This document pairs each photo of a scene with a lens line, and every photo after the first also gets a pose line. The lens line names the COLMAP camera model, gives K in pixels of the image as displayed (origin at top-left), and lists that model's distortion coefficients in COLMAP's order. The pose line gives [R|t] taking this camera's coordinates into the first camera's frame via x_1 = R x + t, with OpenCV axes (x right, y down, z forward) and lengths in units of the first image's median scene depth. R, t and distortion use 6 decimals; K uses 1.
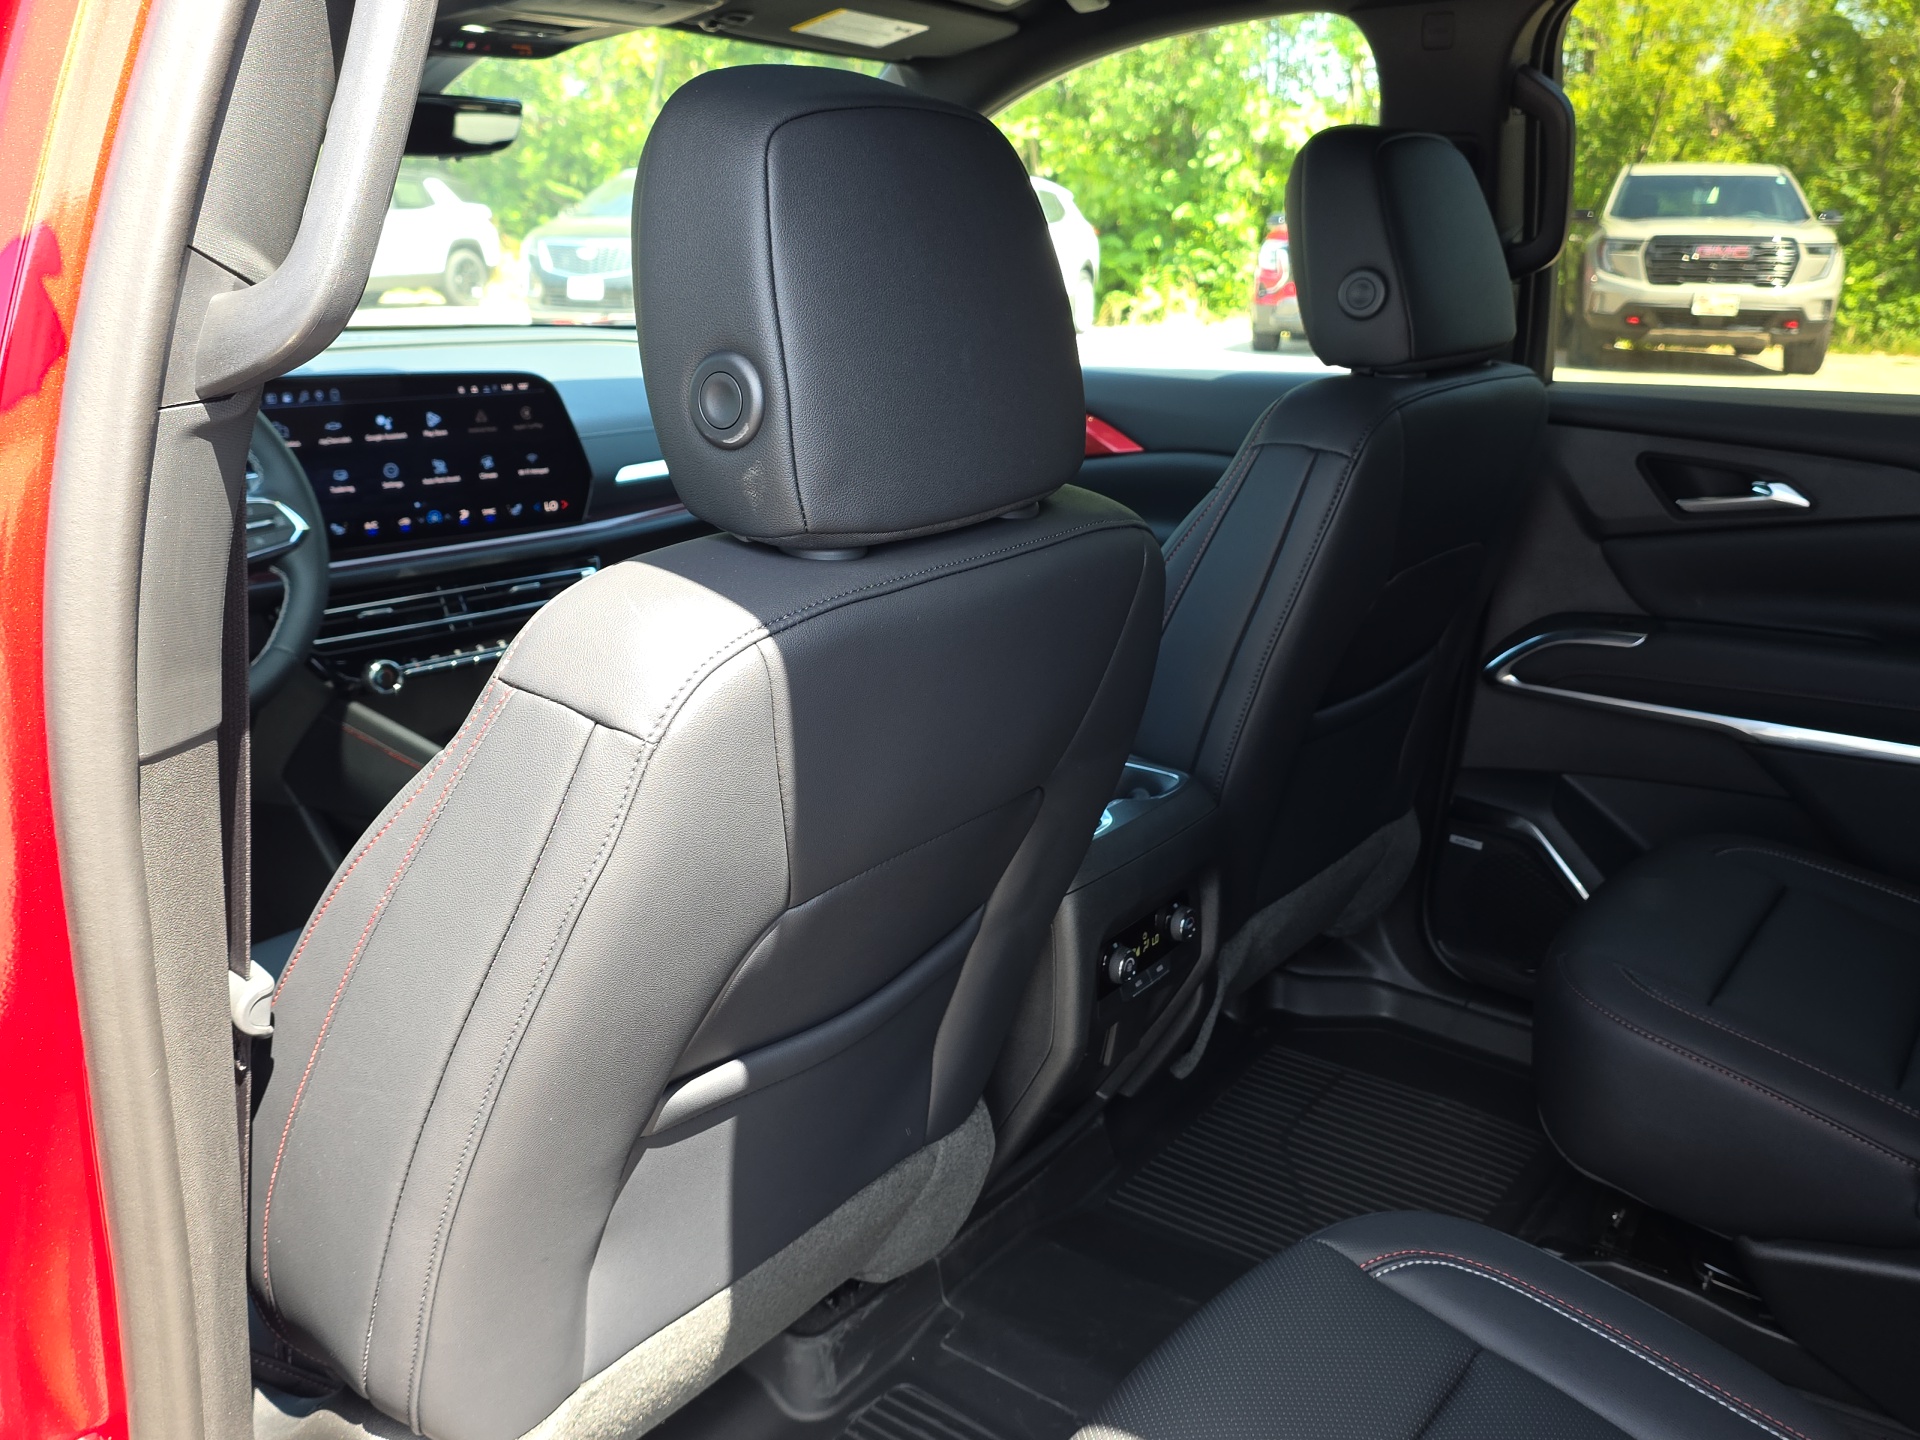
lens RADIAL K [[1596.3, 0, 960.4], [0, 1596.3, 721.9], [0, 0, 1]] dist [0.087165, -0.101365]
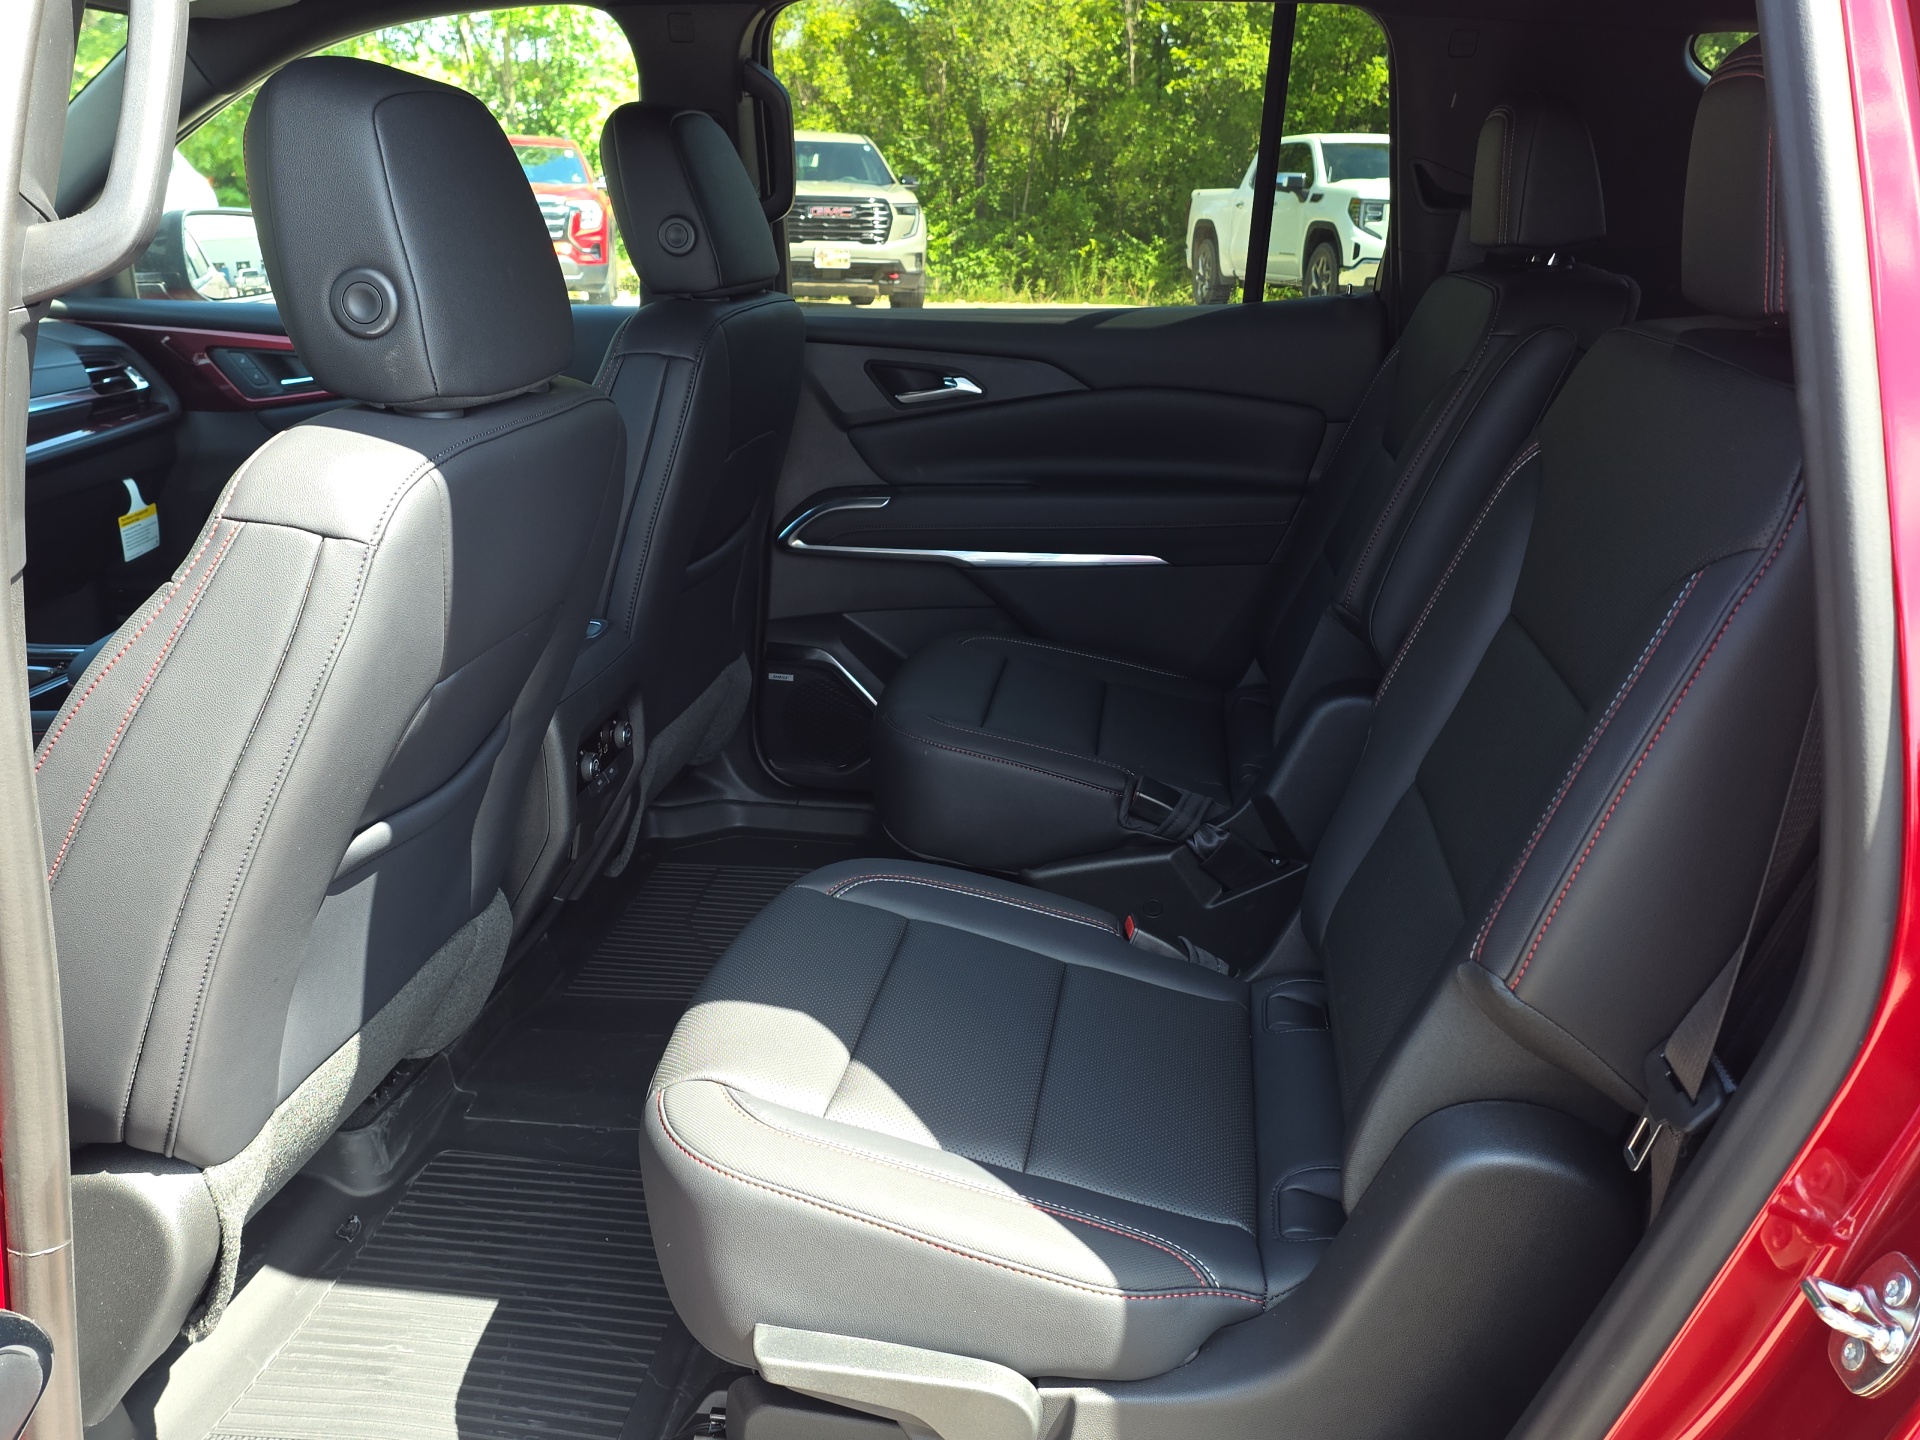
lens RADIAL K [[1596.3, 0, 935.7], [0, 1596.3, 729.9], [0, 0, 1]] dist [0.087165, -0.101365]
pose [[0.880474, -0.149528, 0.449897, -0.180219], [0.136934, 0.988723, 0.060625, 0.066794], [-0.453889, 0.008227, 0.891020, -0.211237]]
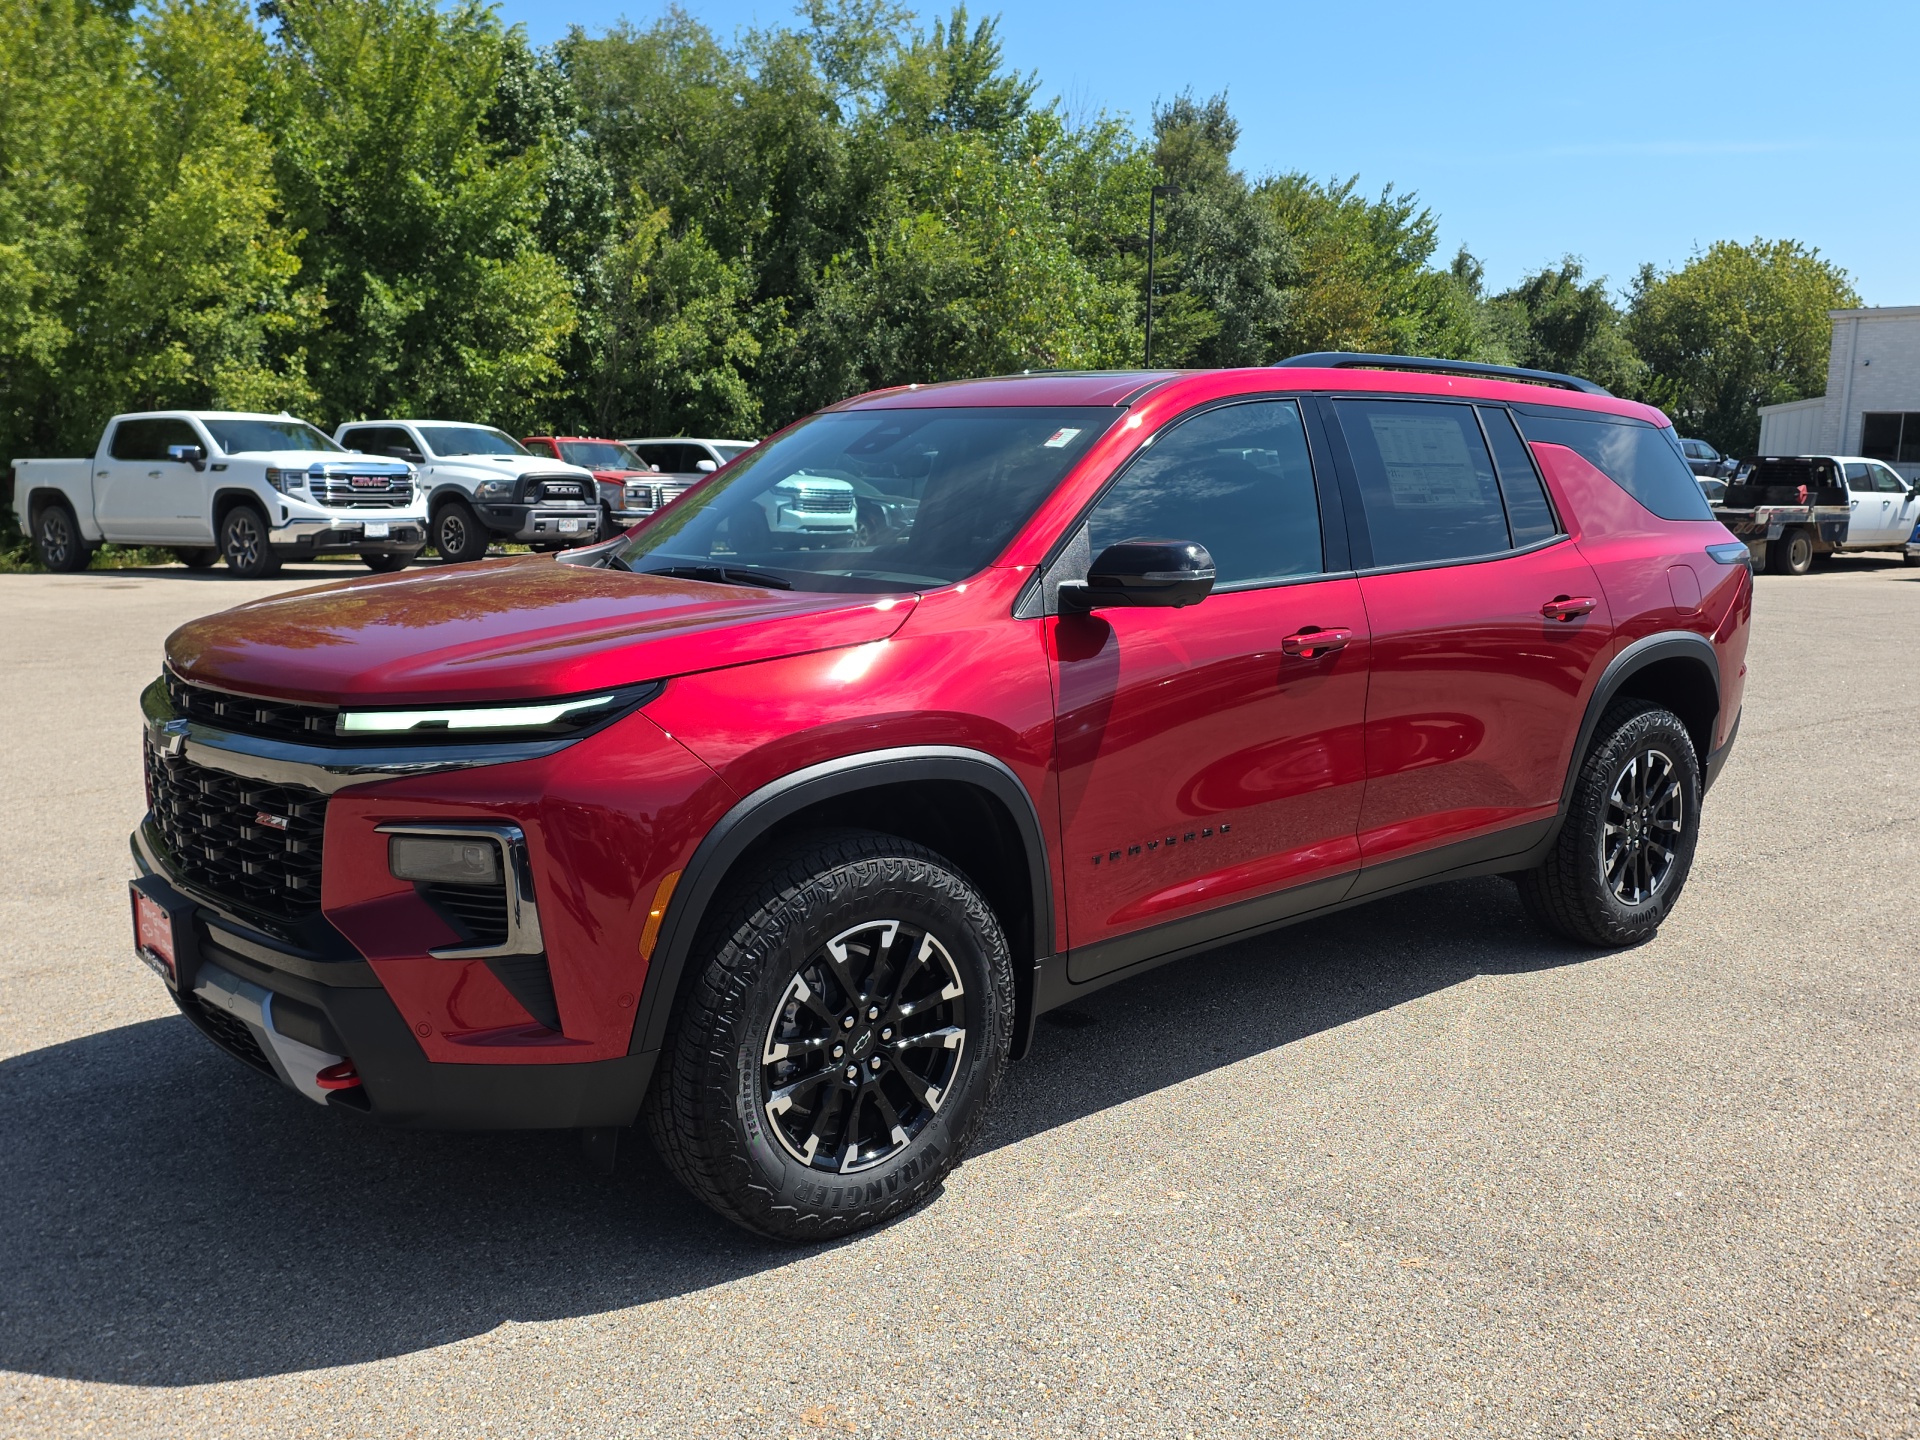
lens RADIAL K [[1596.3, 0, 974.0], [0, 1596.3, 704.3], [0, 0, 1]] dist [0.087165, -0.101365]
pose [[0.216613, -0.161050, 0.962882, -2.709831], [0.293021, 0.951549, 0.093236, -0.230525], [-0.931245, 0.261948, 0.253309, 0.405739]]
